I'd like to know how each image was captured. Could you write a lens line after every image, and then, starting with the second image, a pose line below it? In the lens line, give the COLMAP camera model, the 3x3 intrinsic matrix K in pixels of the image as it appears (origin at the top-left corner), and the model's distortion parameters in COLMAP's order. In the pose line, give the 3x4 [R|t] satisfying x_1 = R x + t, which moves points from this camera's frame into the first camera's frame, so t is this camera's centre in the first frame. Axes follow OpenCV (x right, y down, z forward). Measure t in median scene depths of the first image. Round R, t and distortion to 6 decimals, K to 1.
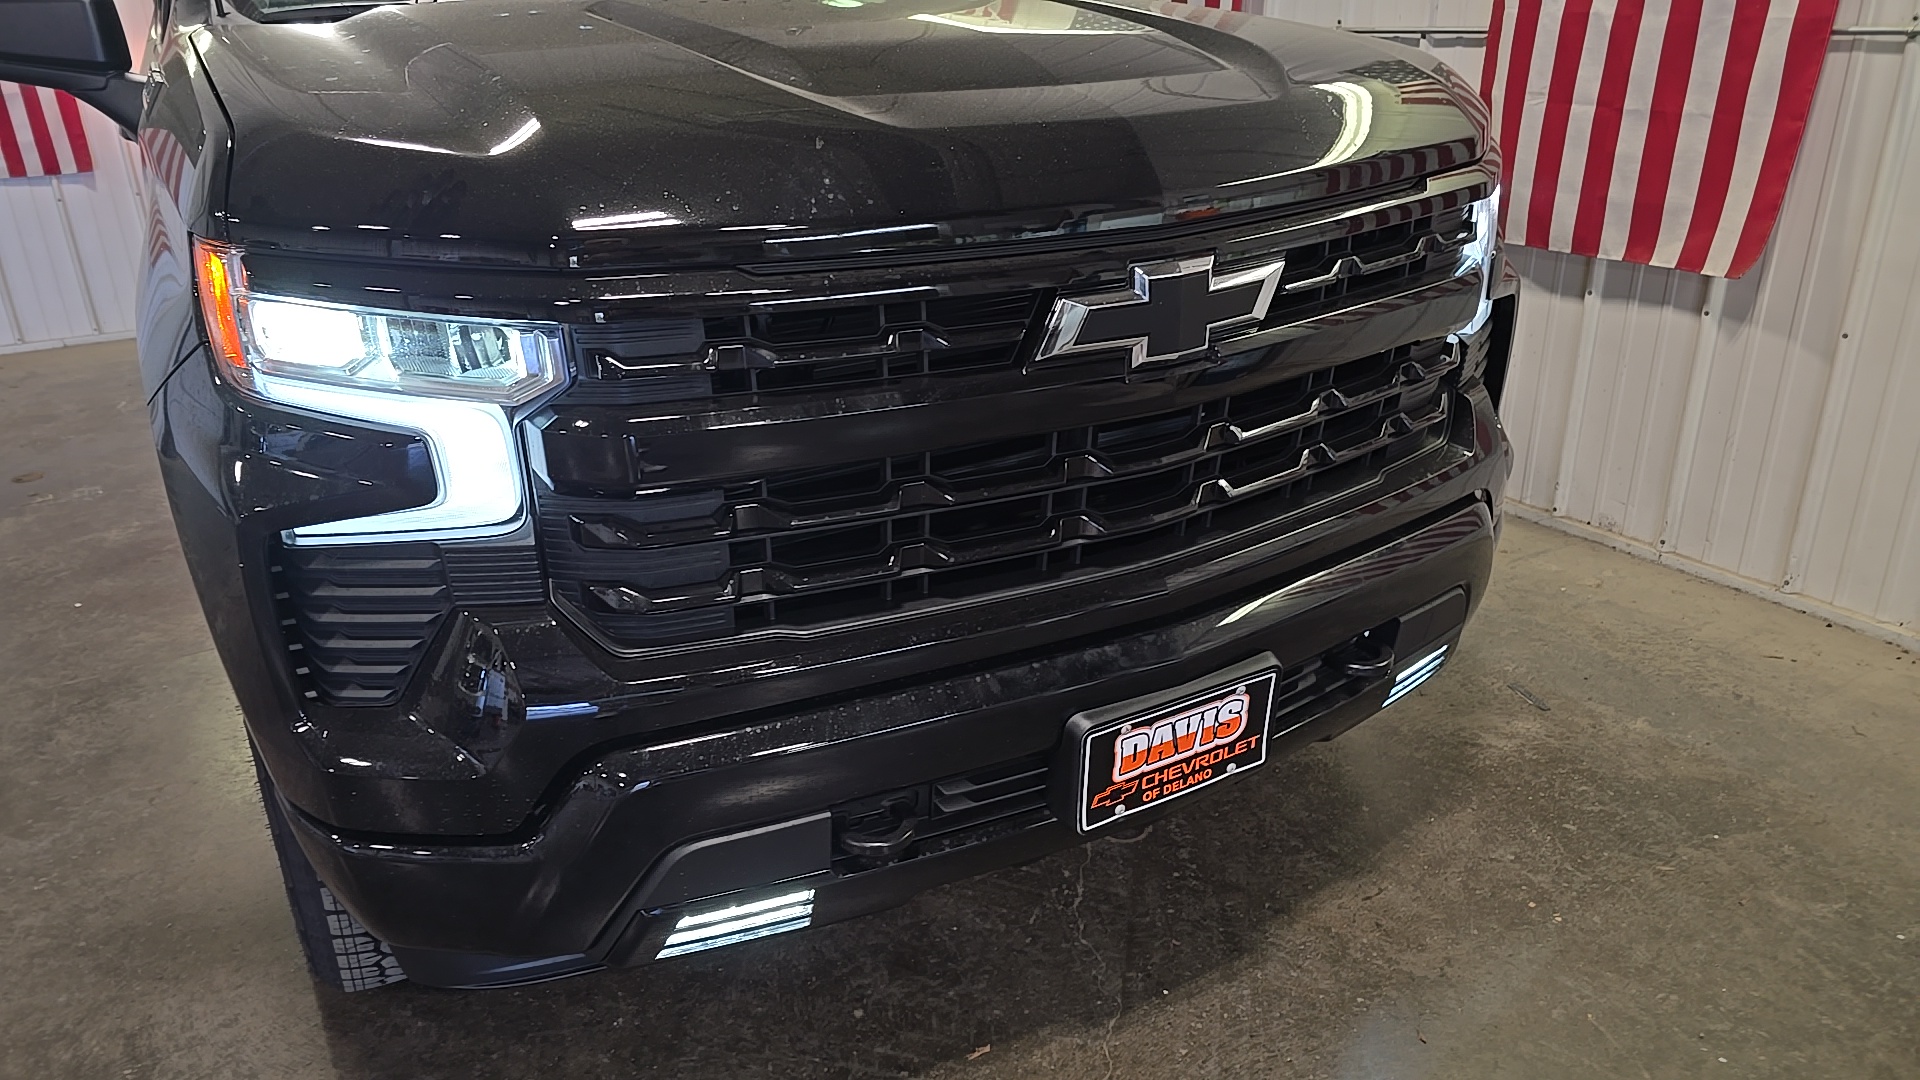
lens RADIAL K [[1303.9, 0, 941.7], [0, 1303.9, 548.0], [0, 0, 1]] dist [0.059957, -0.052440]
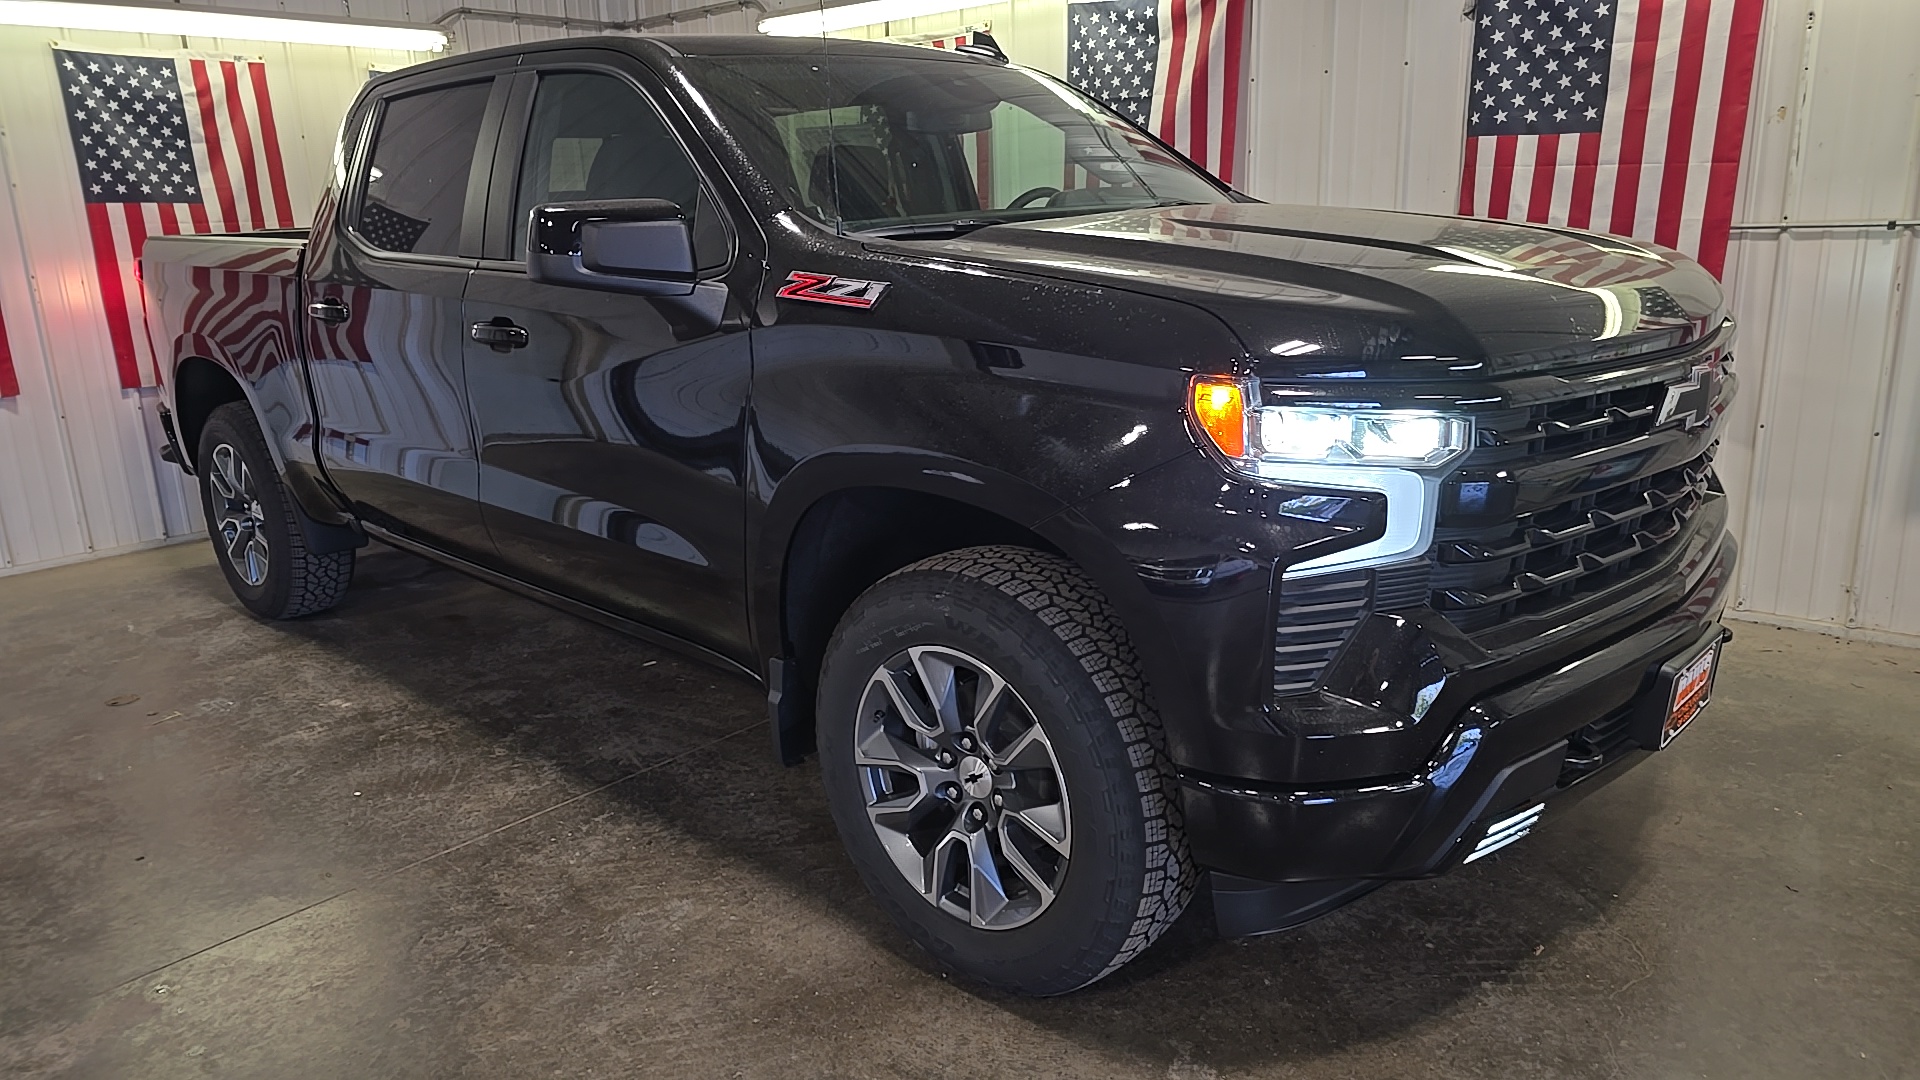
lens RADIAL K [[1303.9, 0, 965.1], [0, 1303.9, 554.4], [0, 0, 1]] dist [0.059957, -0.052440]
pose [[0.955422, -0.079324, 0.284386, -0.700379], [0.117203, 0.985985, -0.118732, 0.057904], [-0.270983, 0.146770, 0.951329, -0.152528]]
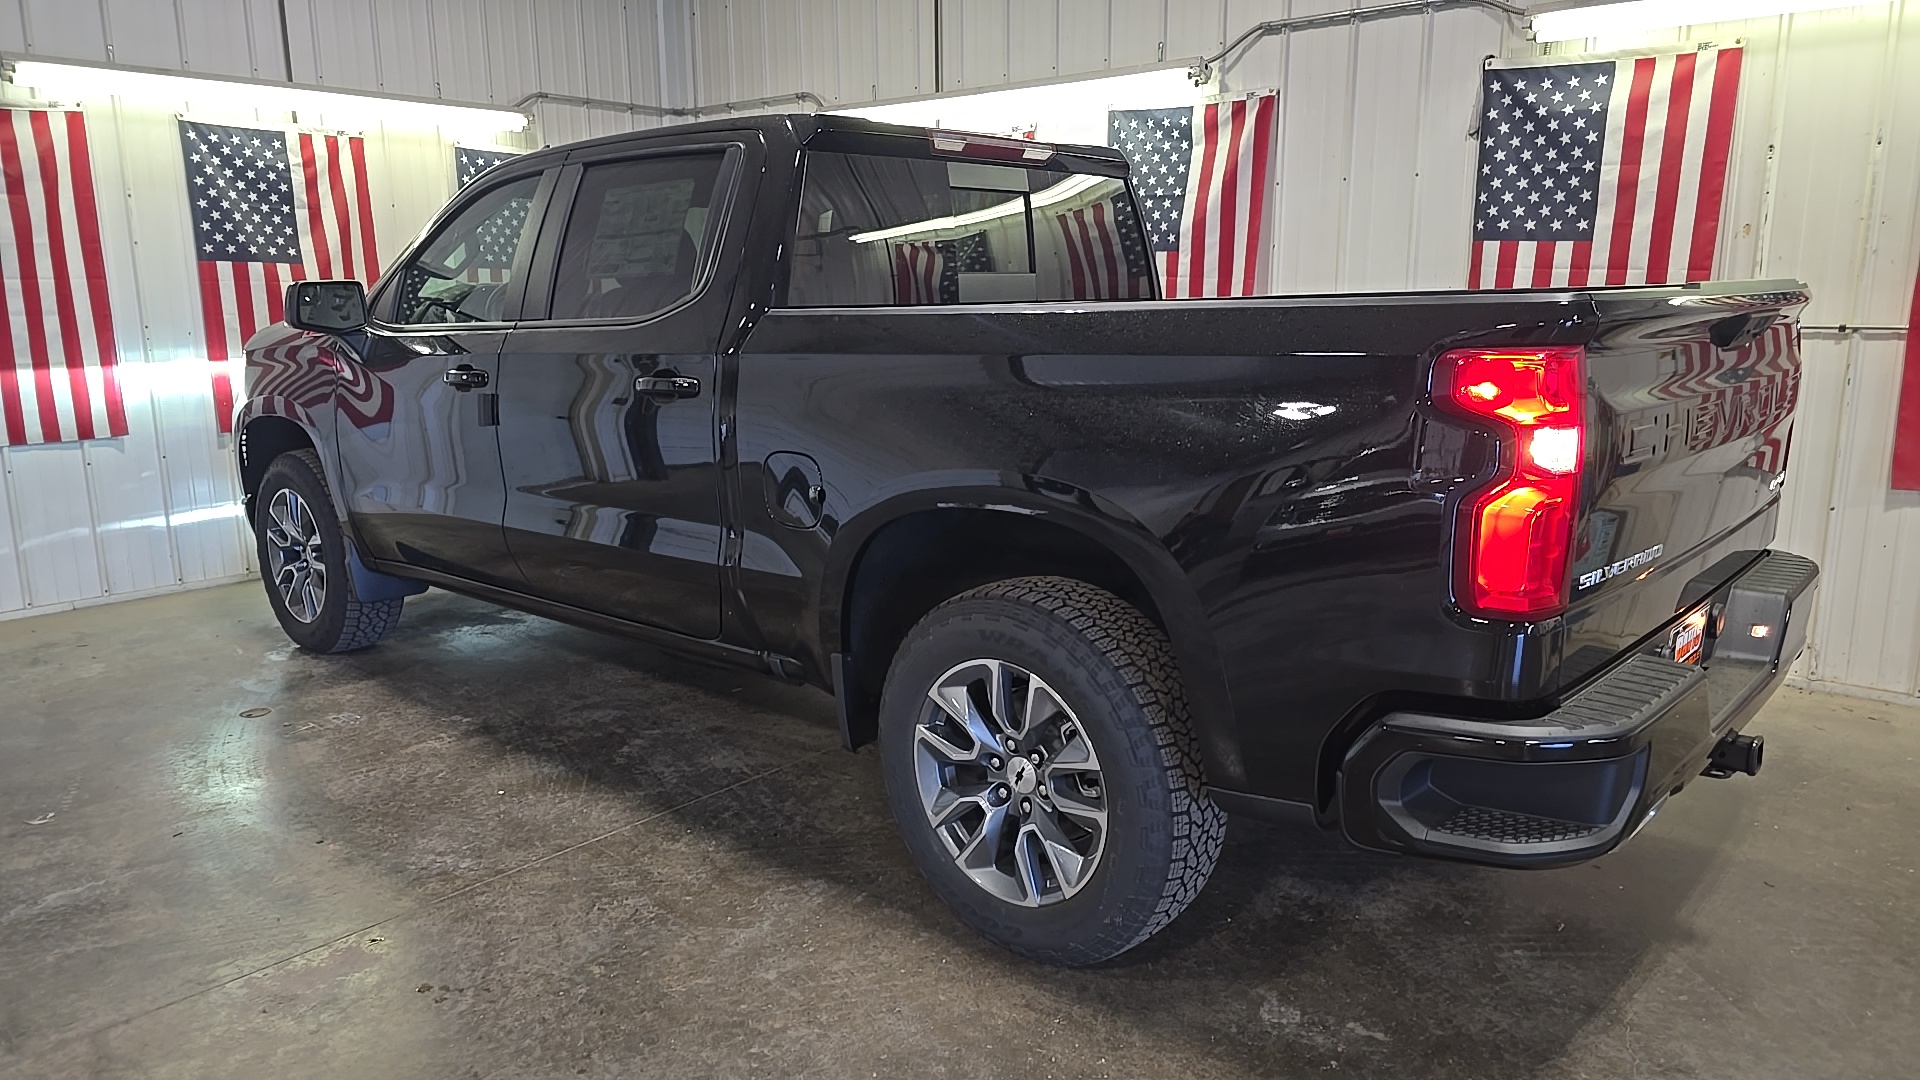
lens RADIAL K [[1303.9, 0, 966.1], [0, 1303.9, 553.1], [0, 0, 1]] dist [0.059957, -0.052440]
pose [[0.949166, -0.040612, 0.312146, -0.873292], [0.098010, 0.980478, -0.170461, 0.103752], [-0.299129, 0.192389, 0.934617, -0.276888]]
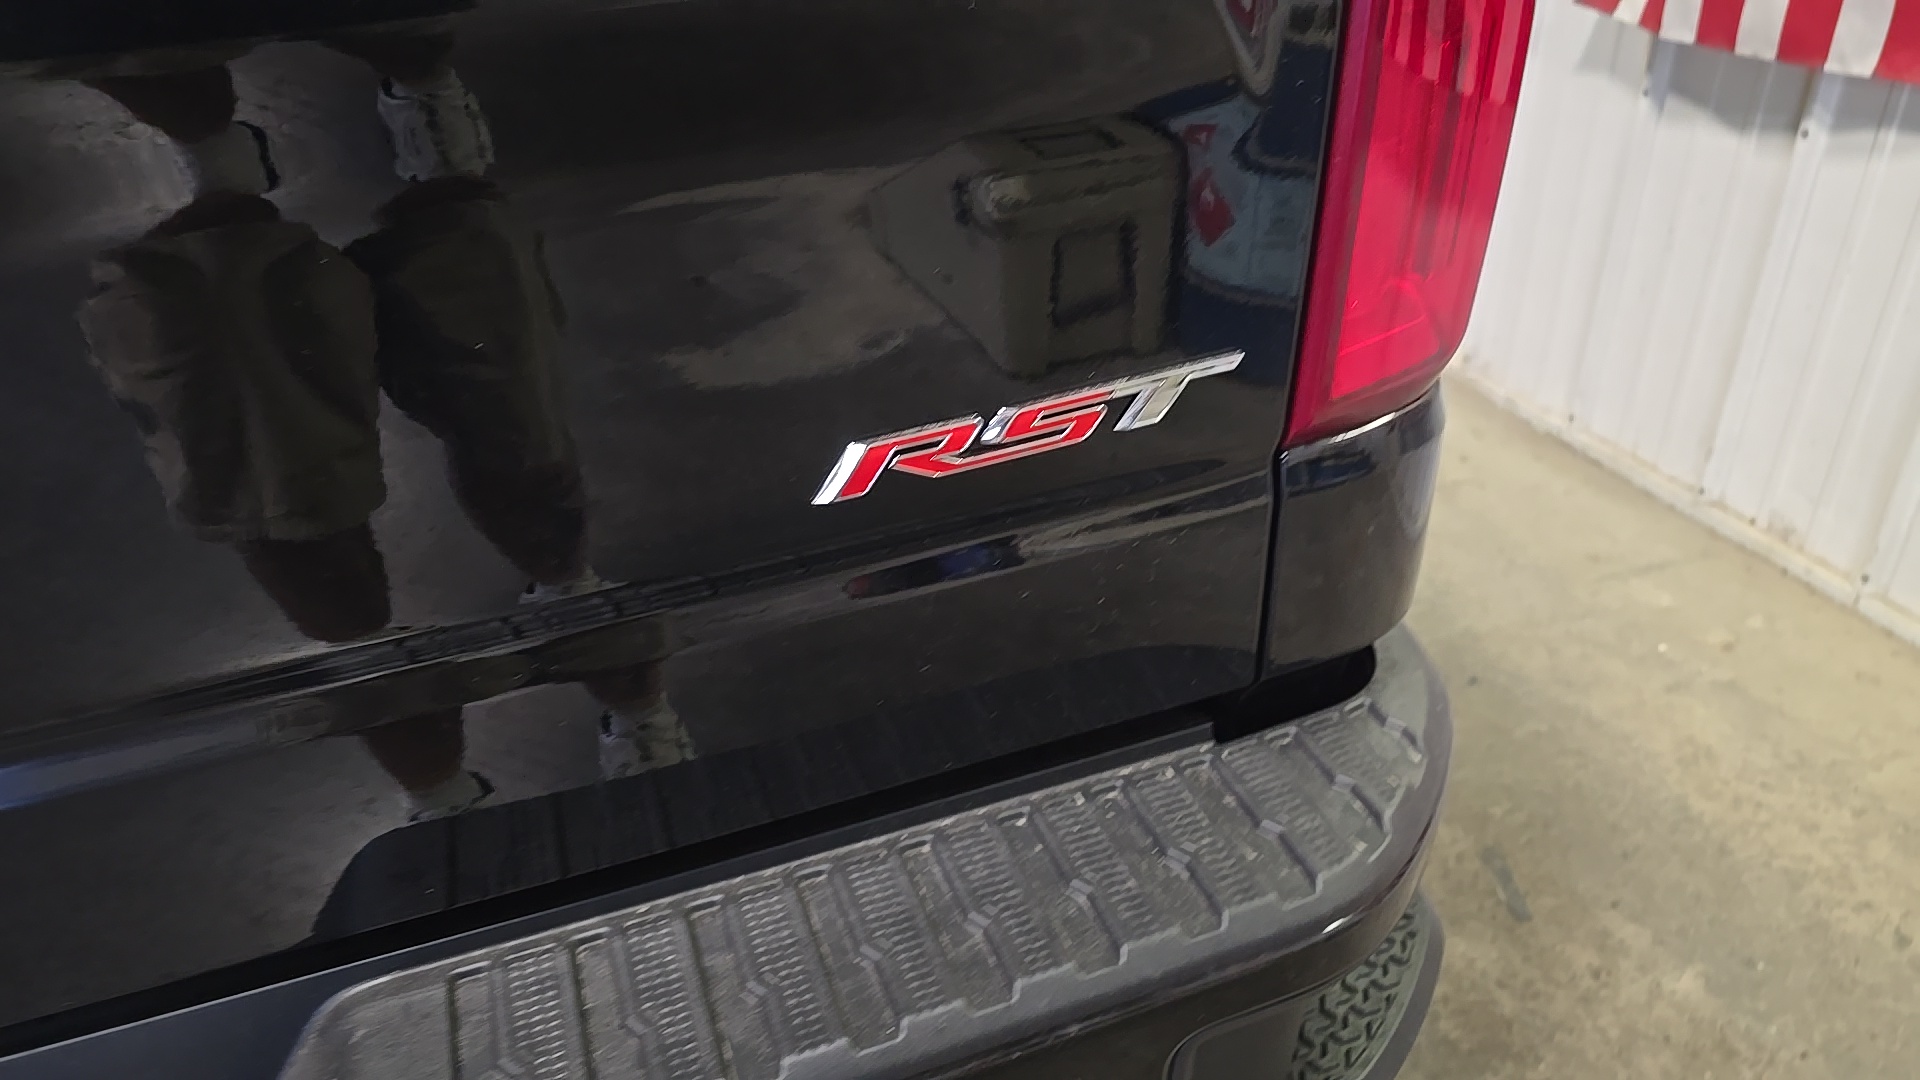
lens RADIAL K [[1303.9, 0, 917.3], [0, 1303.9, 578.9], [0, 0, 1]] dist [0.059957, -0.052440]
pose [[0.979173, 0.078887, -0.187073, 0.339990], [-0.045531, 0.983280, 0.176319, -0.124967], [0.197854, -0.164129, 0.966393, 0.483208]]
